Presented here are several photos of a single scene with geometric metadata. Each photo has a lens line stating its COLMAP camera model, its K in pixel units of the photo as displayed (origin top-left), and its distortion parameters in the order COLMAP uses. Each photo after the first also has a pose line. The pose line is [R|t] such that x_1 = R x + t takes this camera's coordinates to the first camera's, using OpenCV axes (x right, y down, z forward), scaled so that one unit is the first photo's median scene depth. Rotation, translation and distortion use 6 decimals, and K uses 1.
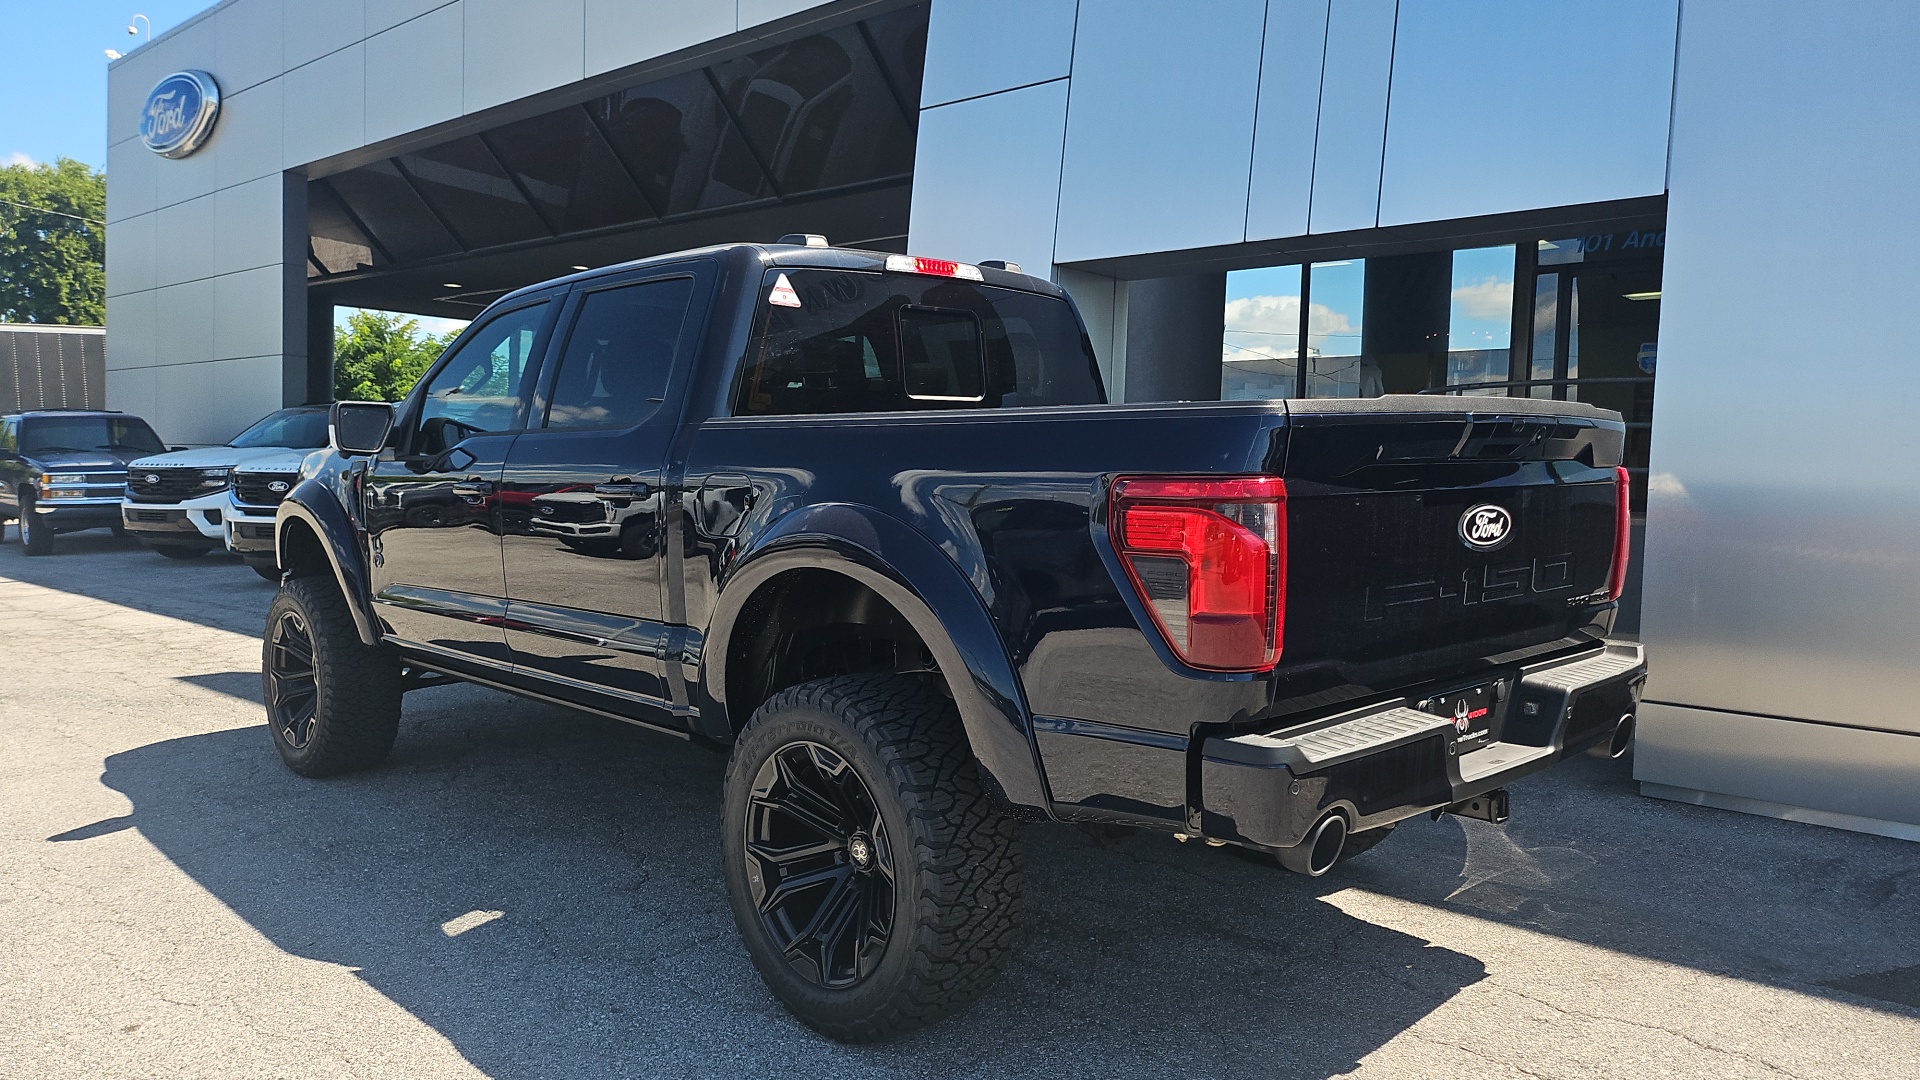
lens RADIAL K [[1345.0, 0, 970.9], [0, 1345.0, 532.2], [0, 0, 1]] dist [0.067960, -0.072789]
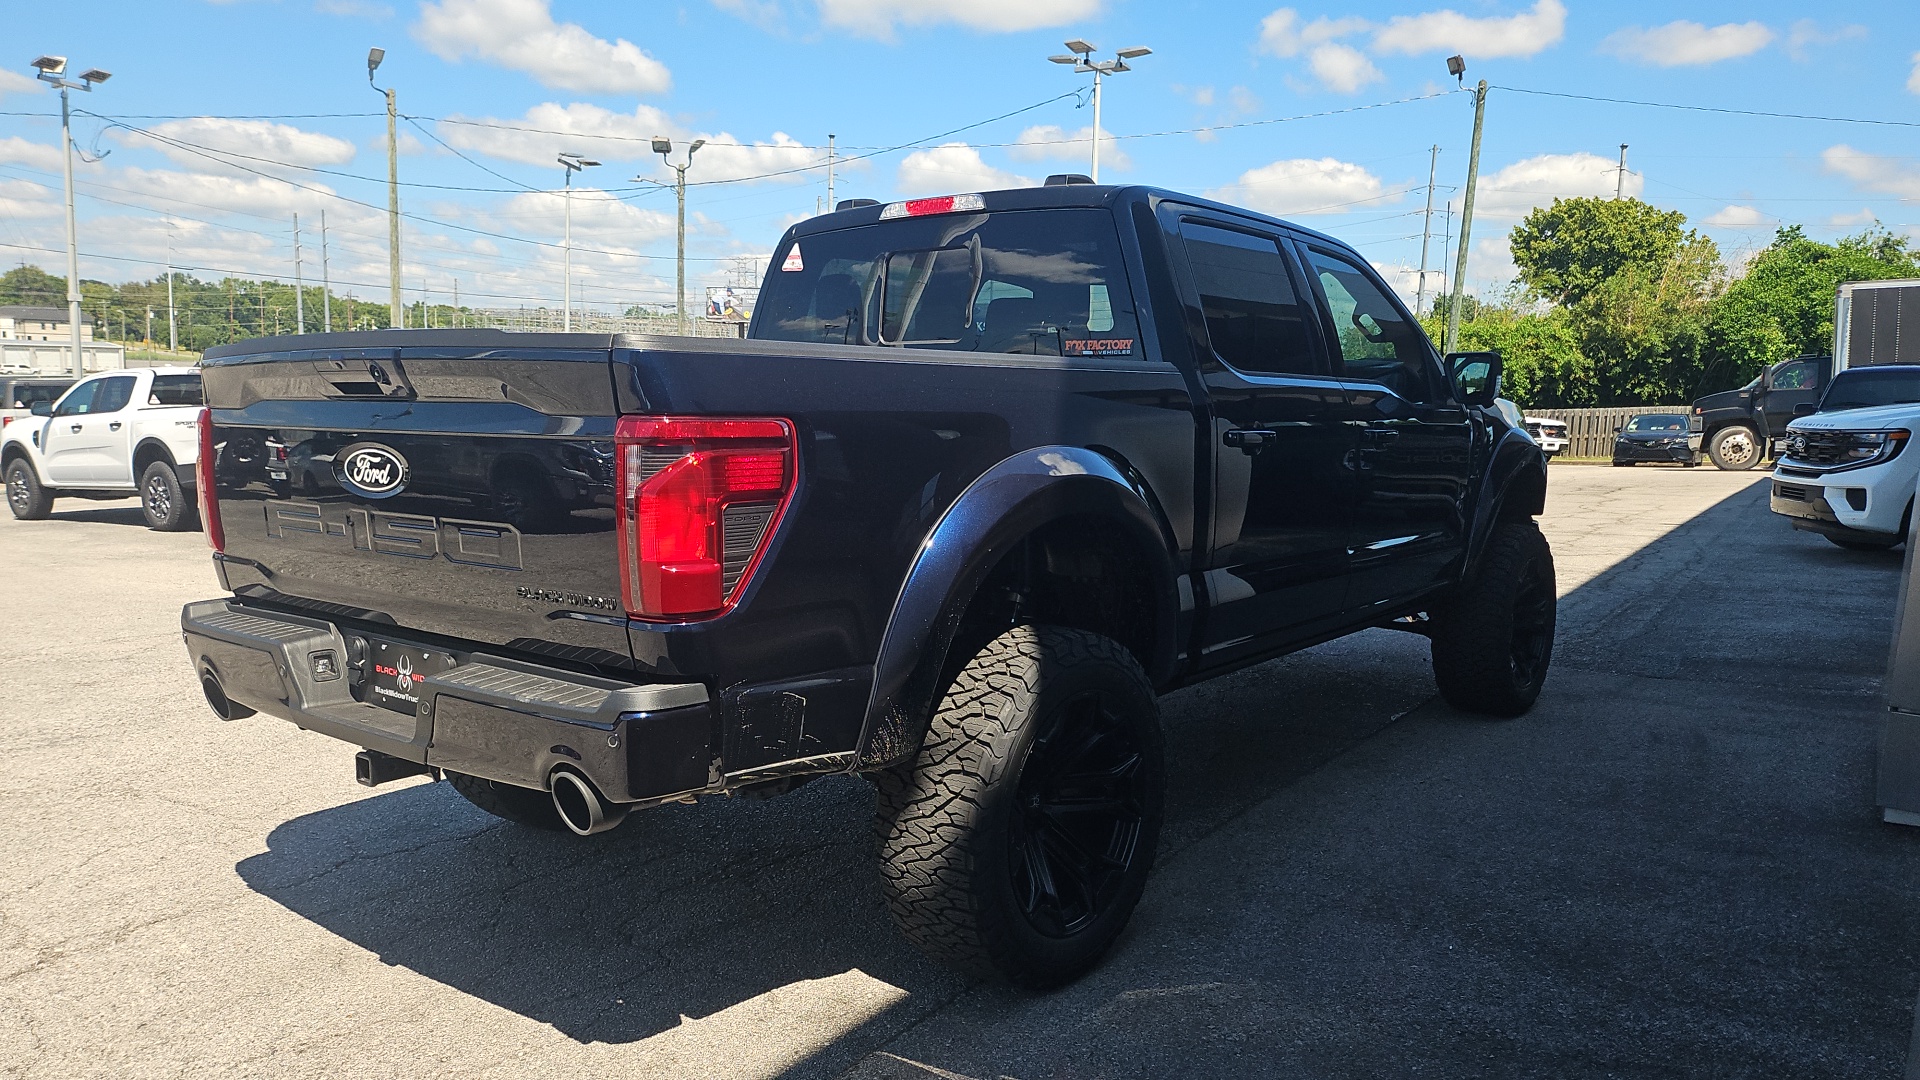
lens RADIAL K [[1346.9, 0, 962.2], [0, 1346.9, 560.3], [0, 0, 1]] dist [0.067973, -0.067351]
pose [[0.138177, 0.116568, -0.983524, 0.949727], [-0.066677, 0.991891, 0.108192, -0.049997], [0.988161, 0.050629, 0.144829, 0.882540]]
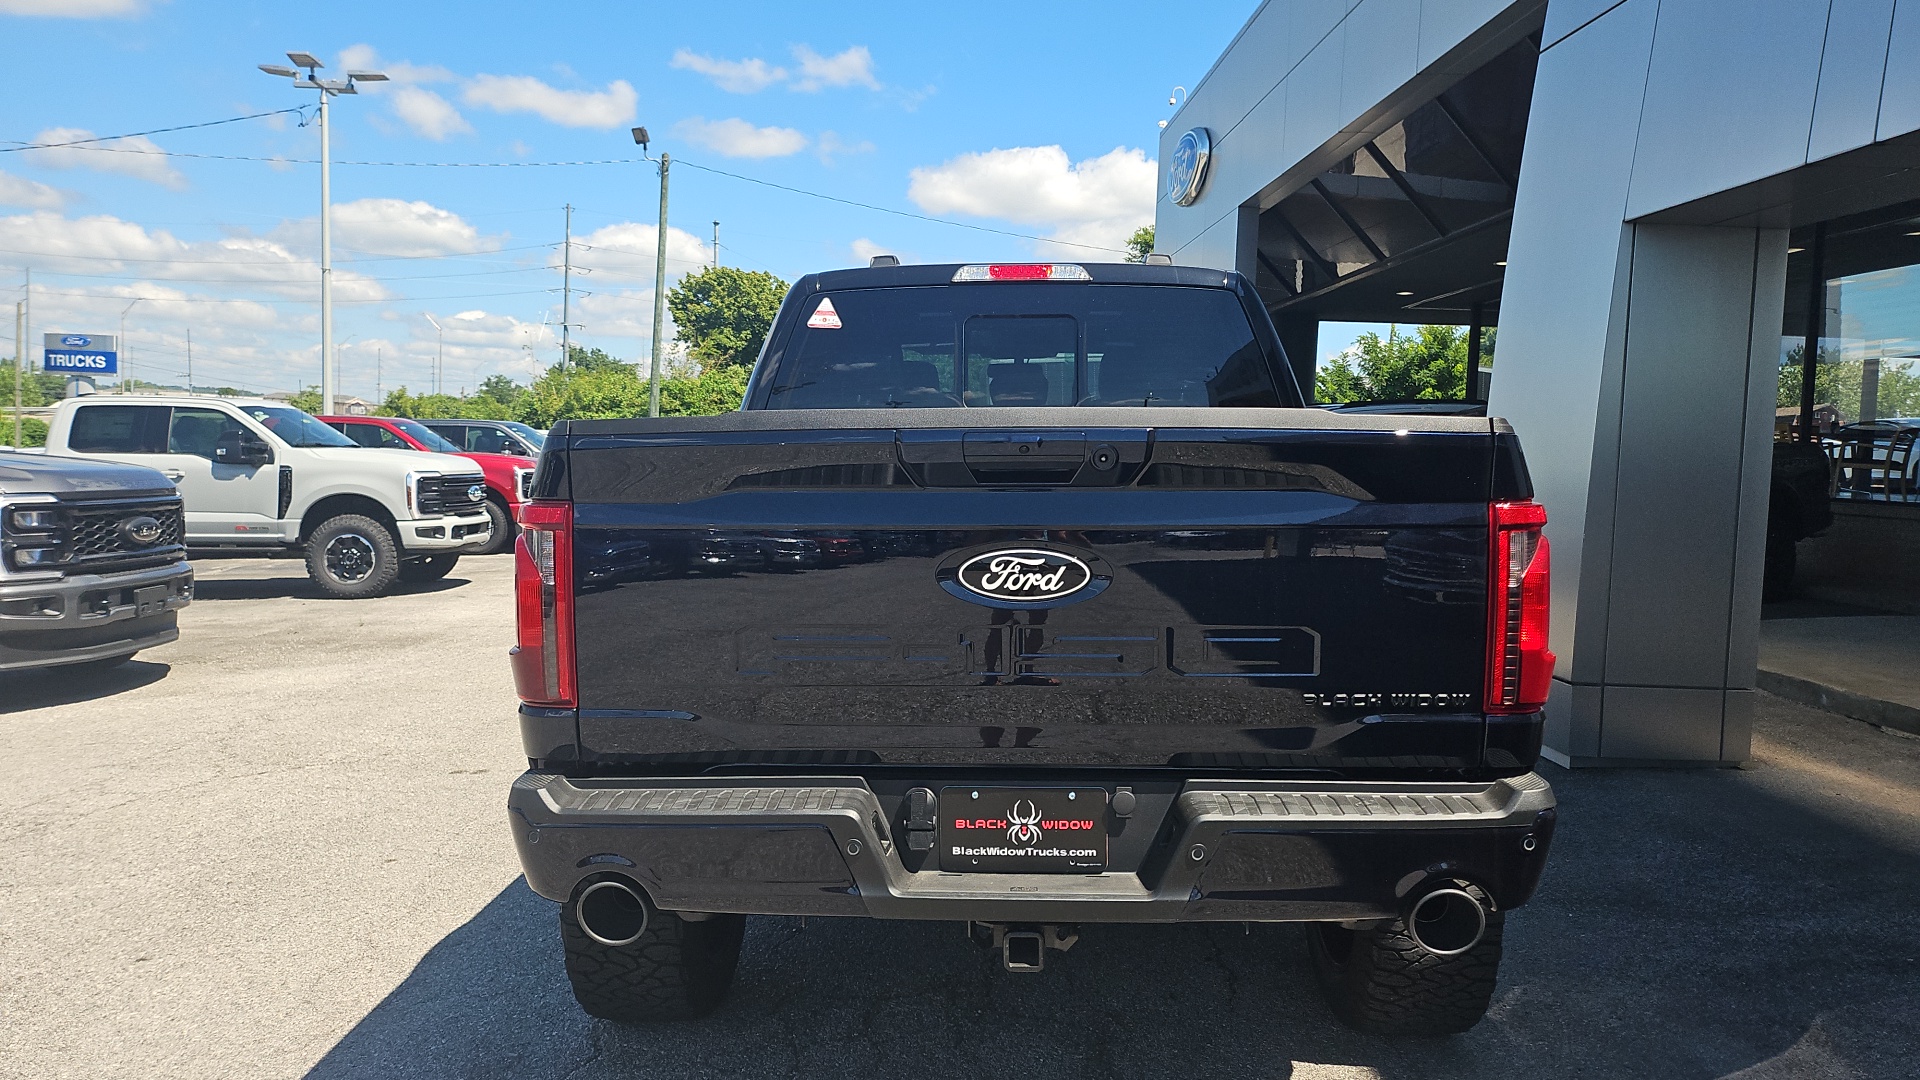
lens RADIAL K [[1345.0, 0, 970.9], [0, 1345.0, 532.2], [0, 0, 1]] dist [0.067960, -0.072789]
pose [[0.695818, 0.042201, -0.716977, 0.625854], [-0.043505, 0.998916, 0.016574, -0.027999], [0.716899, 0.019660, 0.696900, 0.315481]]
